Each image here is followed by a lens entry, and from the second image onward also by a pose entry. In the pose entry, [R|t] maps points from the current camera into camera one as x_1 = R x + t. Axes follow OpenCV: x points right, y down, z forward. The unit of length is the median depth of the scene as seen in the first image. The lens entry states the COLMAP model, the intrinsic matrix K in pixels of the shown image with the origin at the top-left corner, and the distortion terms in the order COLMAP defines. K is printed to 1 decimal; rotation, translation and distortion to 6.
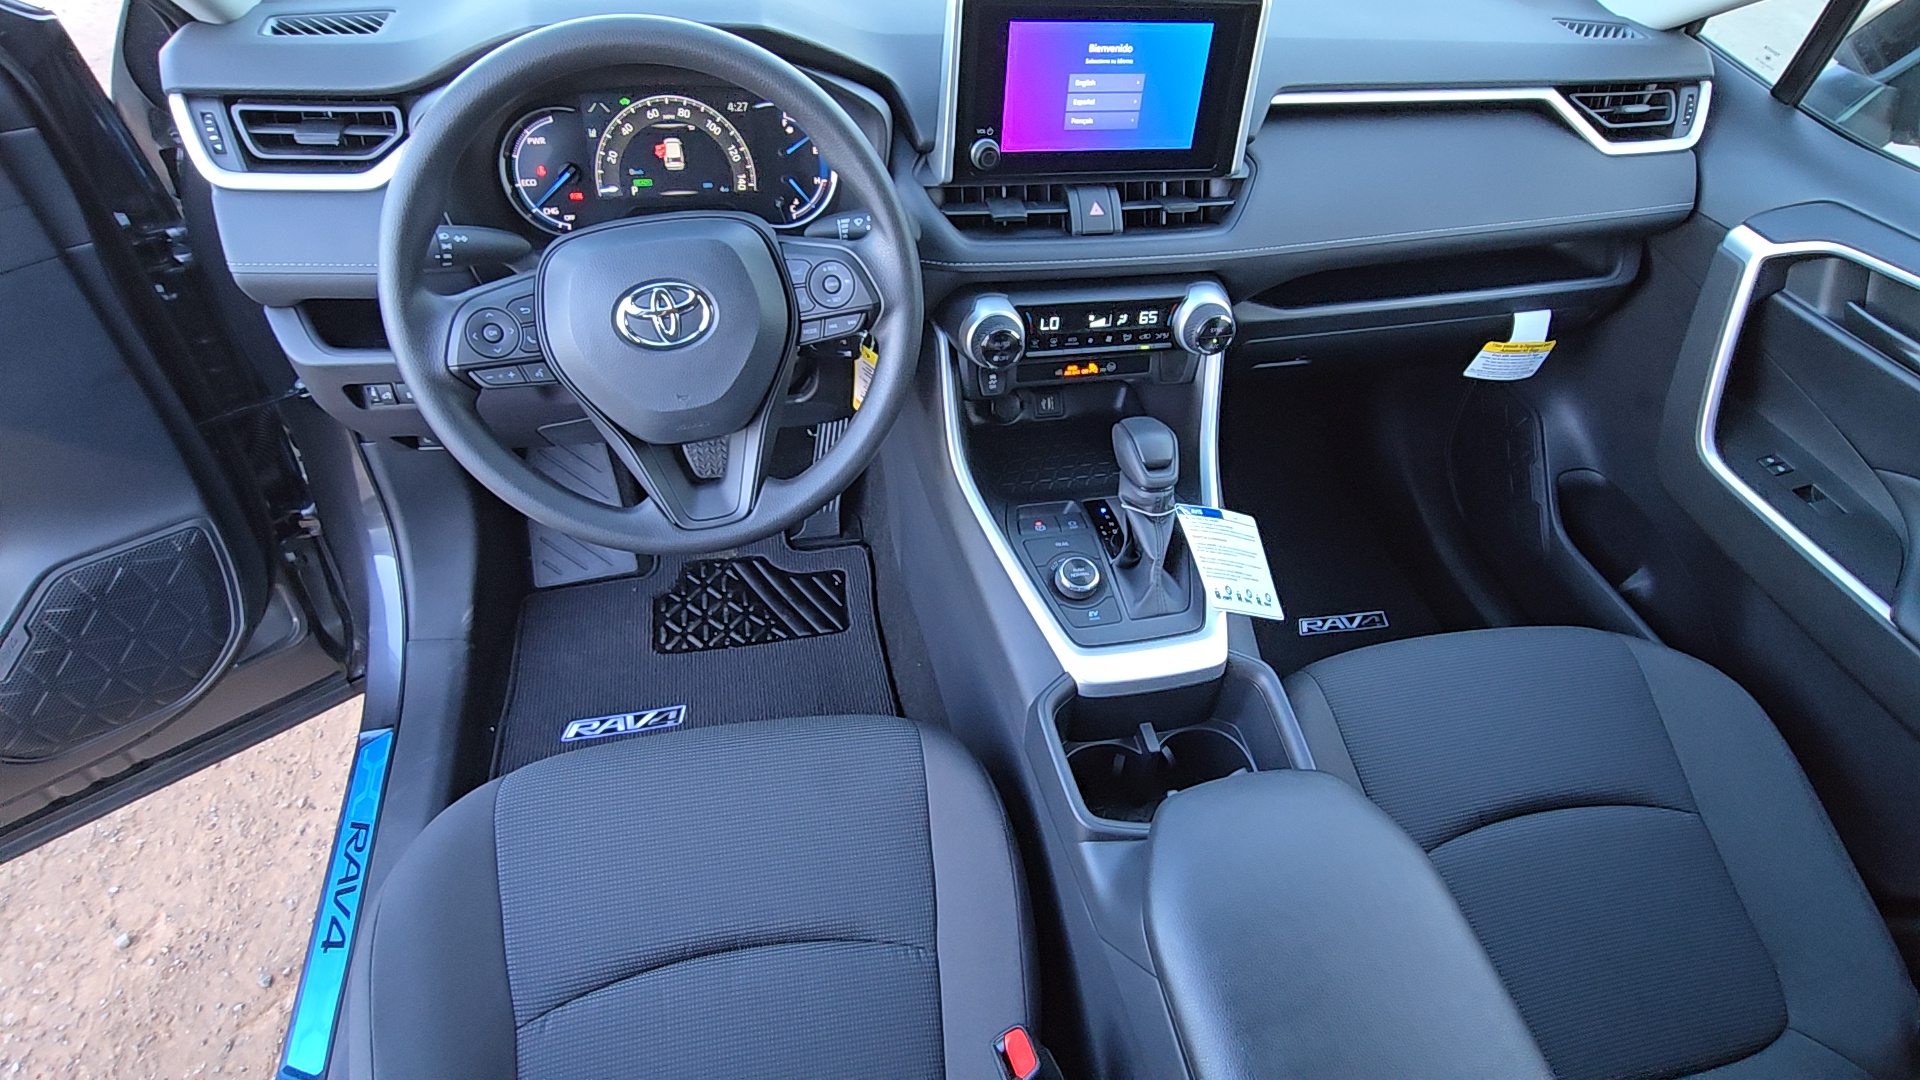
lens RADIAL K [[971.7, 0, 969.4], [0, 971.7, 539.7], [0, 0, 1]] dist [-0.000798, 0.003618]
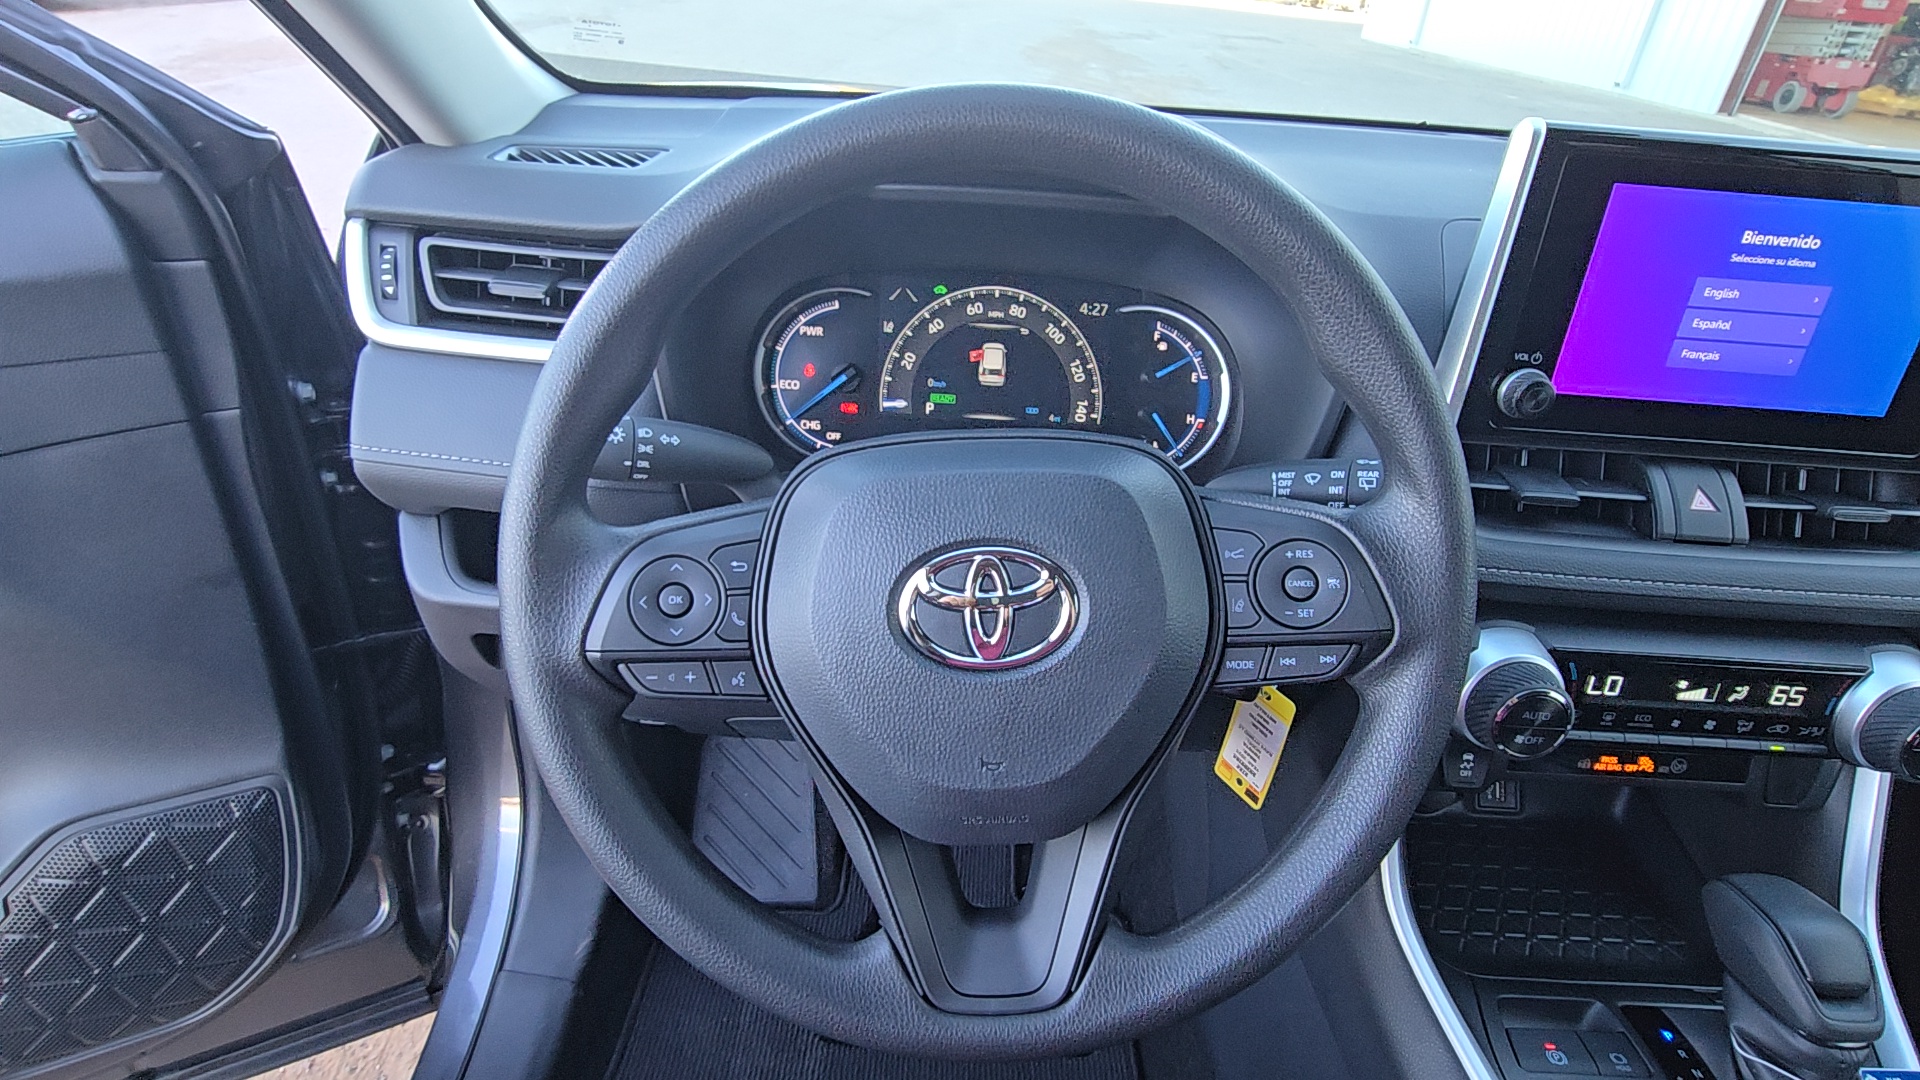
lens RADIAL K [[971.7, 0, 974.9], [0, 971.7, 547.5], [0, 0, 1]] dist [-0.000798, 0.003618]
pose [[0.974021, 0.111382, -0.197172, -0.167612], [-0.158655, 0.956915, -0.243193, -0.101830], [0.161589, 0.268157, 0.949727, 0.377832]]
